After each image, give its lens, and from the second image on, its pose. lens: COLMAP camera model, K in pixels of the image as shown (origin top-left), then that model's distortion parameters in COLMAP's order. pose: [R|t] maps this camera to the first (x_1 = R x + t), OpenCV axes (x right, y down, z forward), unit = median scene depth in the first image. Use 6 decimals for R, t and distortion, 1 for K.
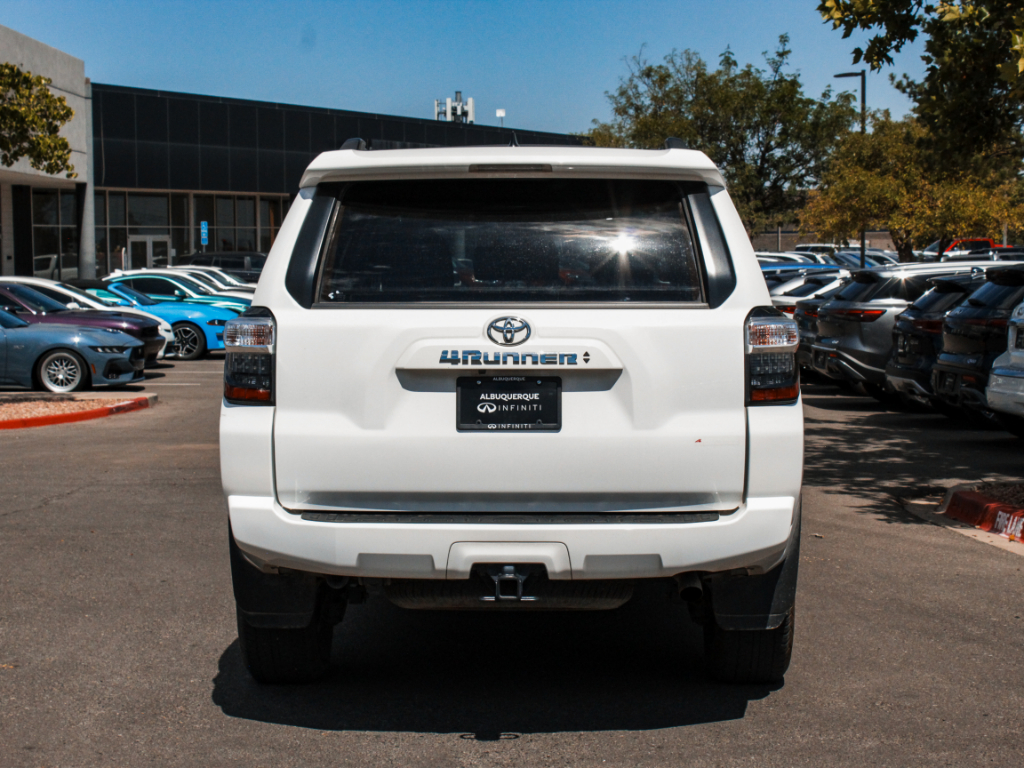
lens RADIAL K [[1878.6, 0, 510.4], [0, 1878.6, 380.4], [0, 0, 1]] dist [0.006174, 0.000000]
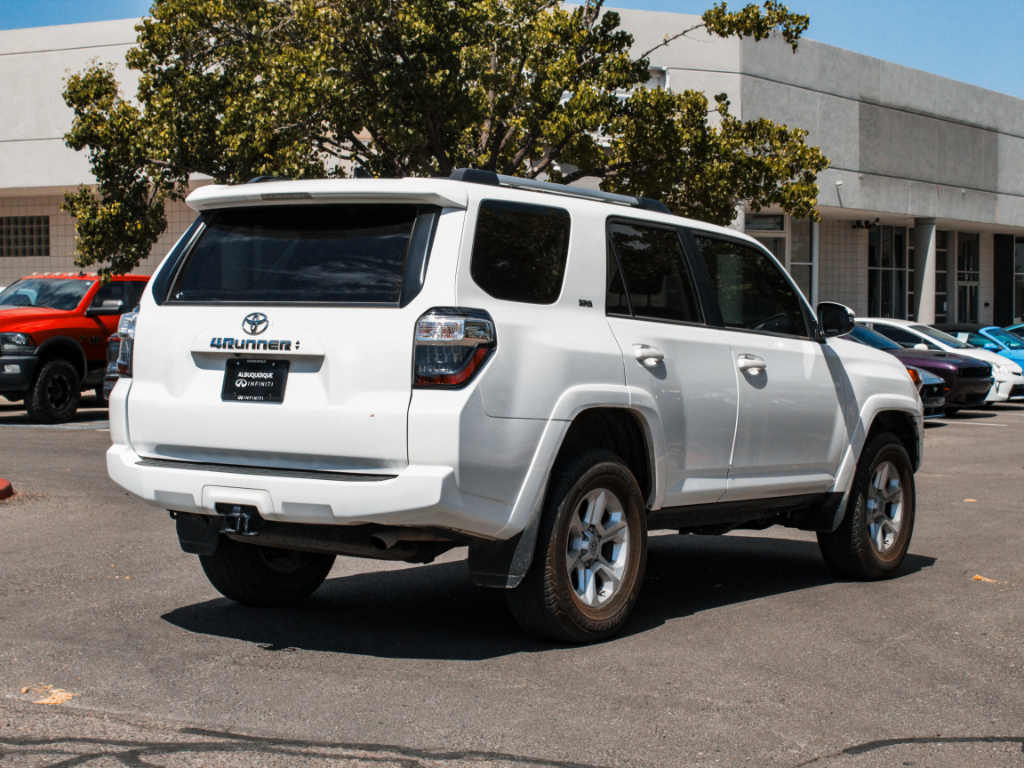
lens RADIAL K [[1878.6, 0, 514.3], [0, 1878.6, 381.6], [0, 0, 1]] dist [0.006174, 0.000000]
pose [[0.837847, 0.029186, -0.545124, 0.841720], [-0.043936, 0.998936, -0.014047, 0.023327], [0.544134, 0.035720, 0.838238, 0.027268]]
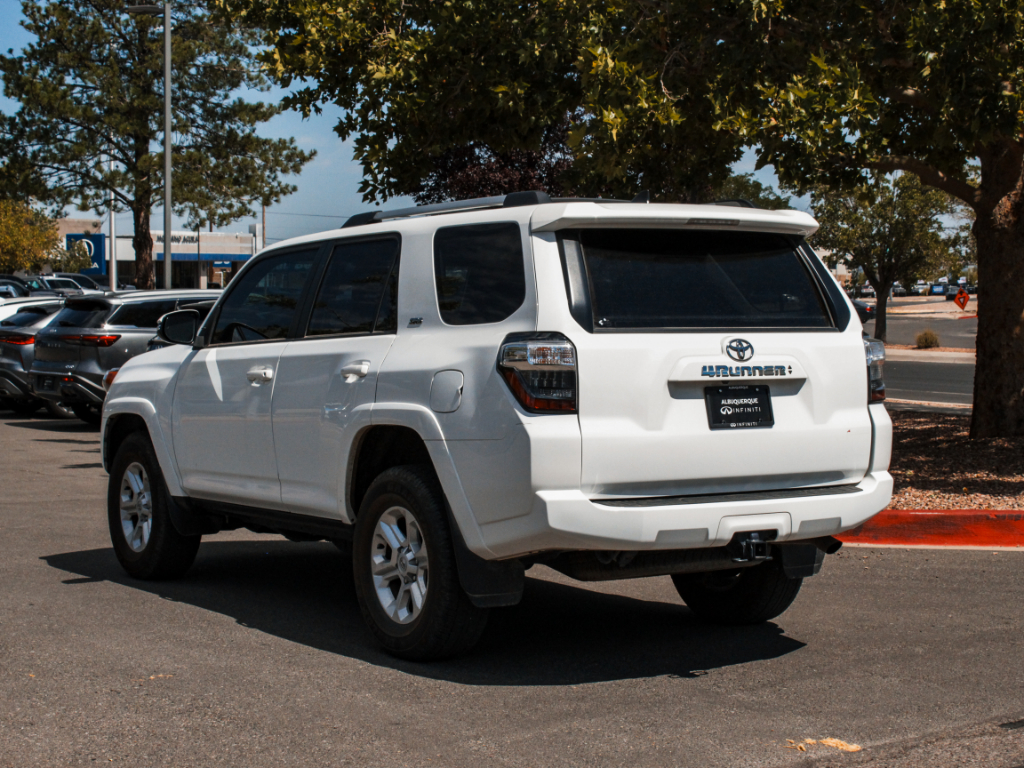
lens RADIAL K [[1878.6, 0, 514.9], [0, 1878.6, 389.4], [0, 0, 1]] dist [0.006174, 0.000000]
pose [[0.836828, -0.021332, 0.547050, -0.828103], [0.025979, 0.999662, -0.000759, -0.002500], [-0.546849, 0.014846, 0.837100, 0.012948]]
